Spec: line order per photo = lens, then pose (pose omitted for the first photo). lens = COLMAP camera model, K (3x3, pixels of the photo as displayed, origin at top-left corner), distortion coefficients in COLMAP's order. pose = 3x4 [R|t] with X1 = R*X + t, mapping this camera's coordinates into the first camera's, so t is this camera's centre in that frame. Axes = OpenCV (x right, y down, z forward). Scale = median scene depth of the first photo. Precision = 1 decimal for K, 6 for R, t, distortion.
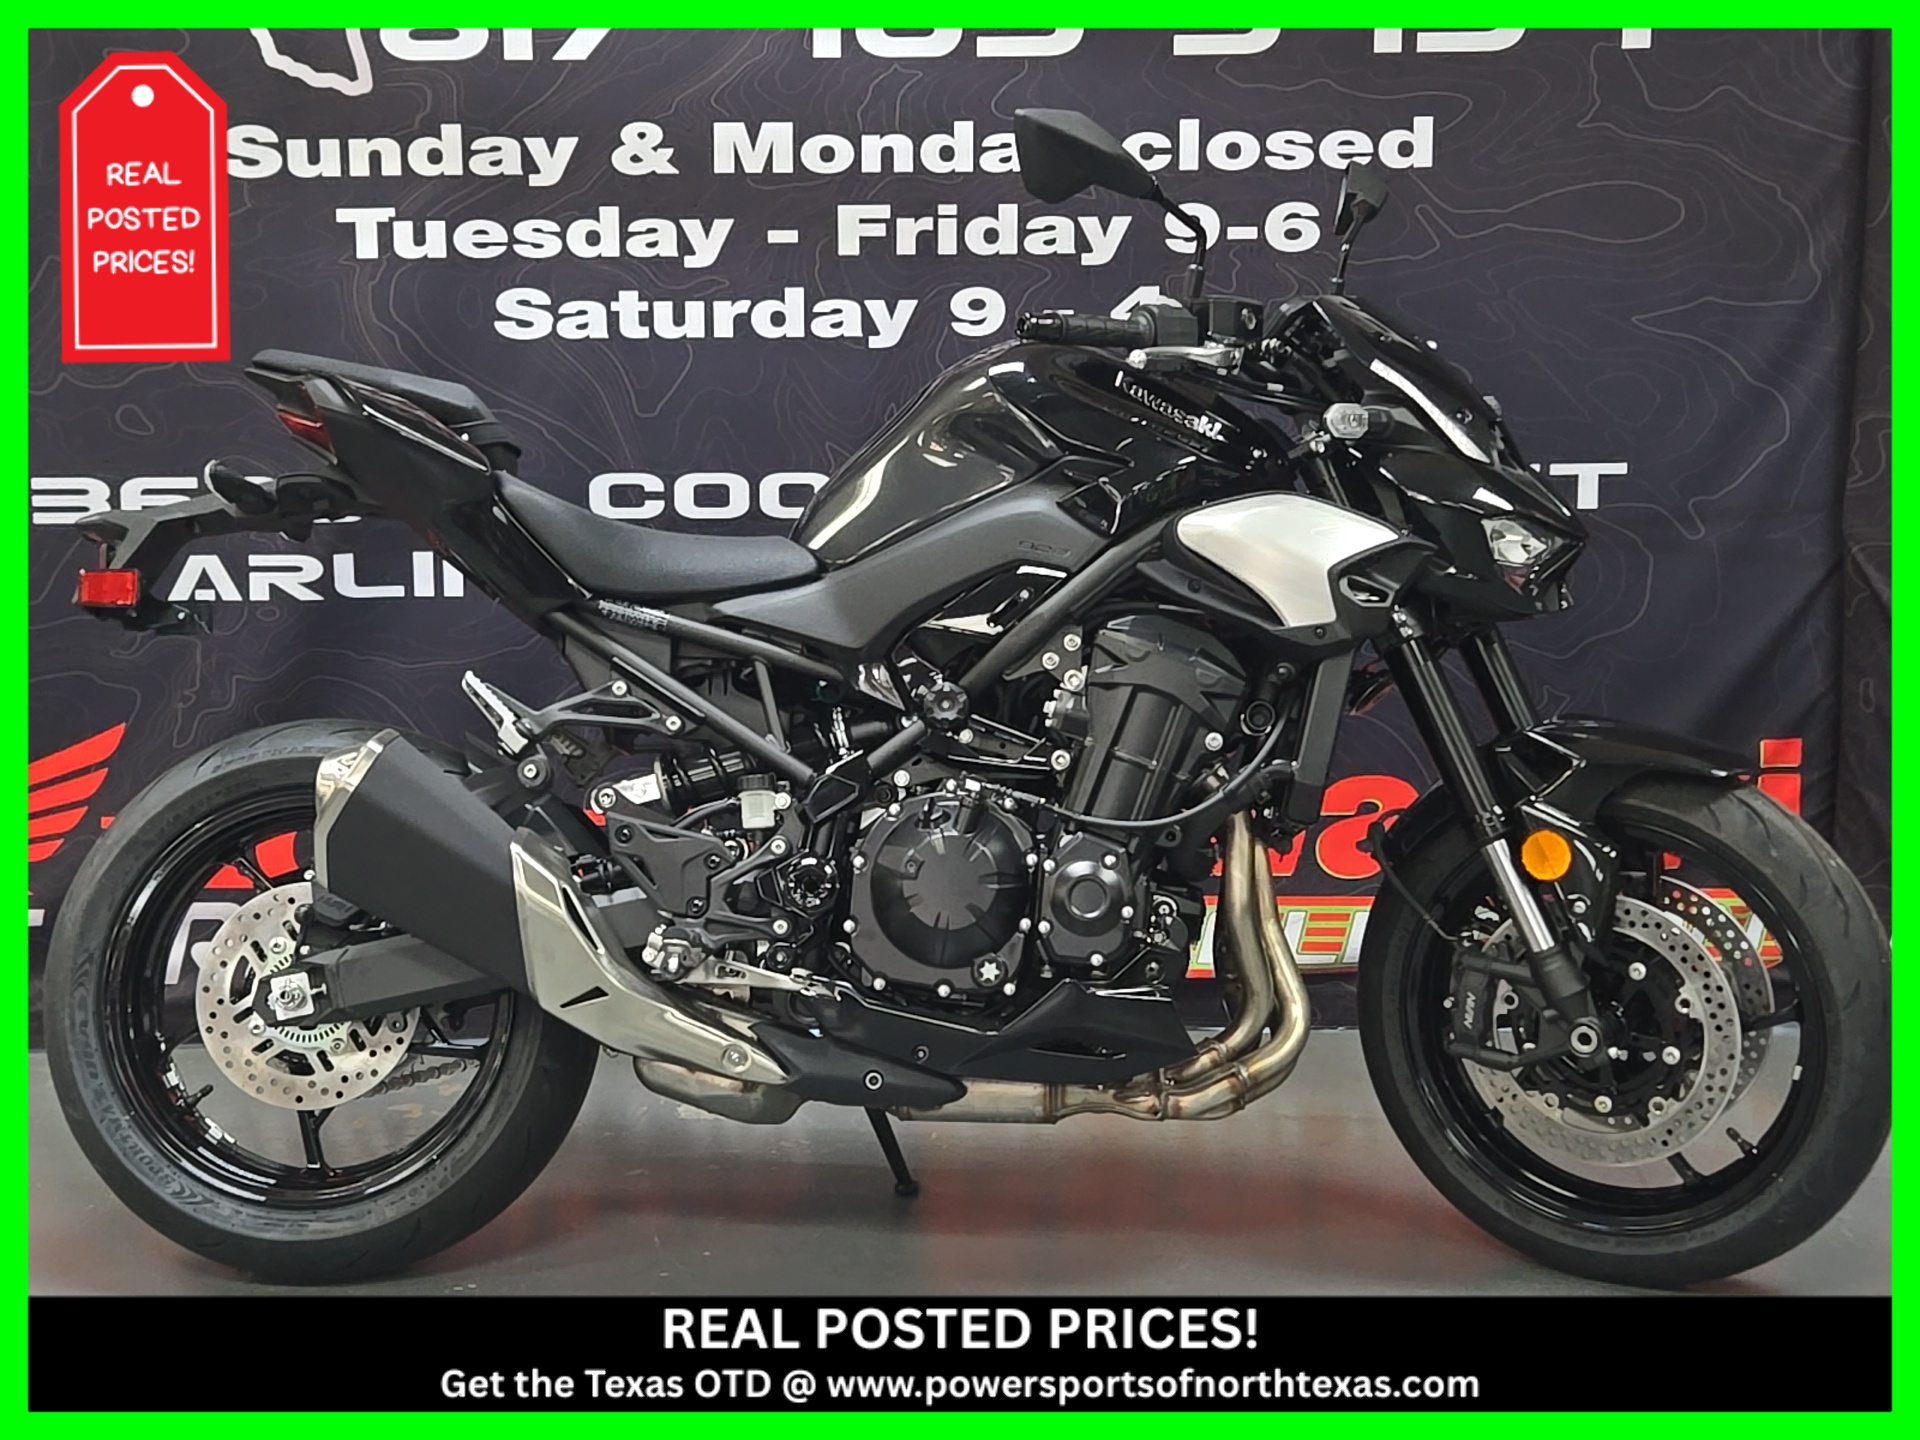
lens RADIAL K [[2030.6, 0, 960.0], [0, 2030.6, 720.0], [0, 0, 1]] dist [0.063662, -0.008260]
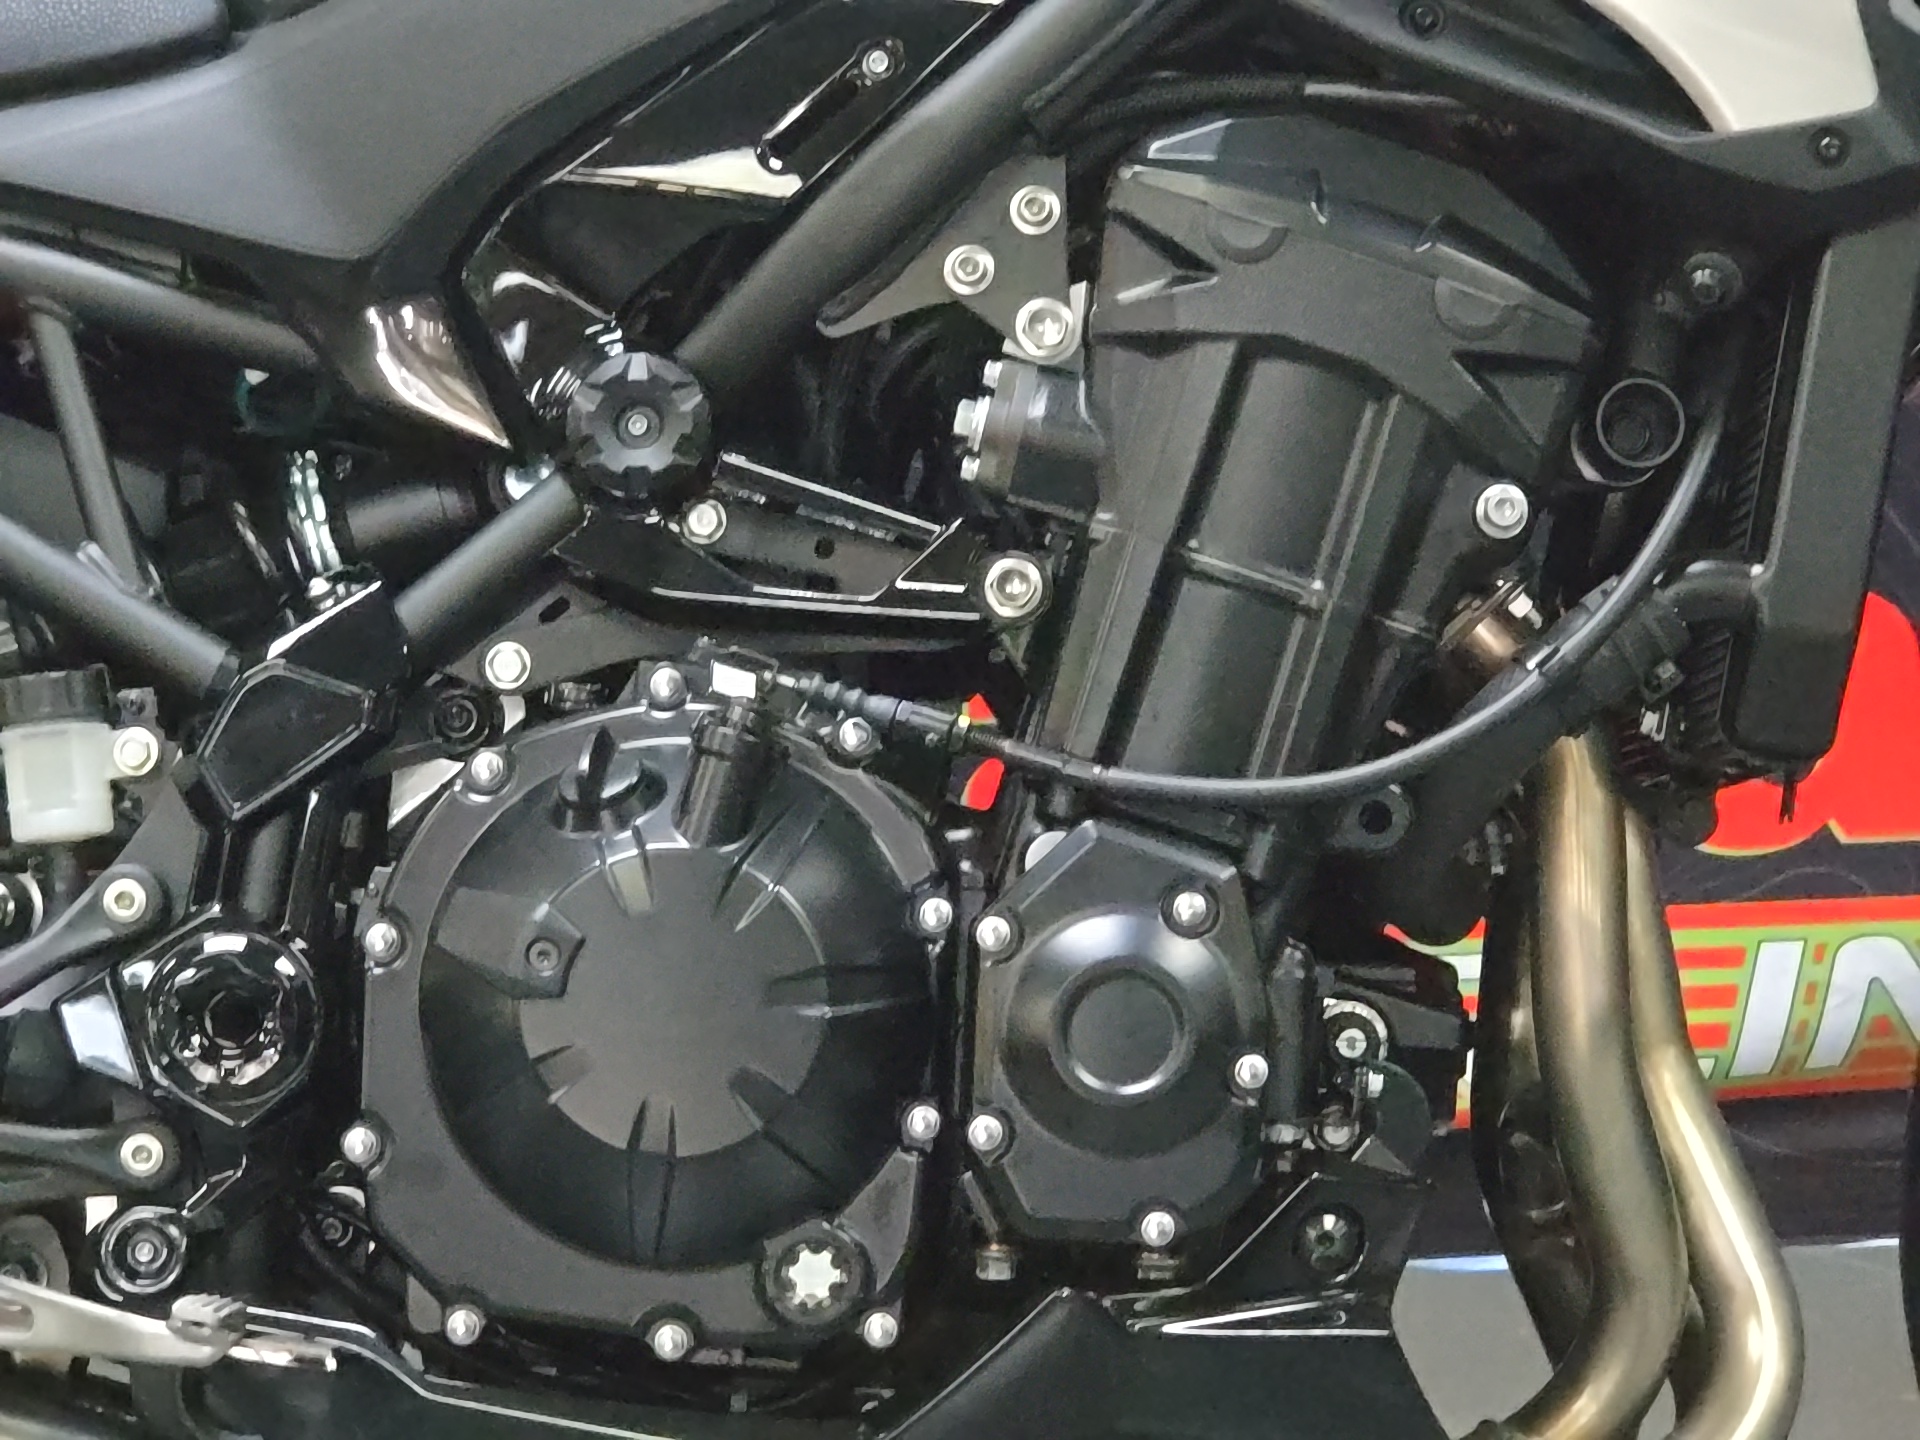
lens RADIAL K [[4524.7, 0, 960.0], [0, 4524.7, 720.0], [0, 0, 1]] dist [-0.255859, 0.633547]
pose [[0.997756, -0.041414, 0.052615, 0.004076], [0.038543, 0.997772, 0.054452, 0.001955], [-0.054753, -0.052302, 0.997129, 0.309345]]
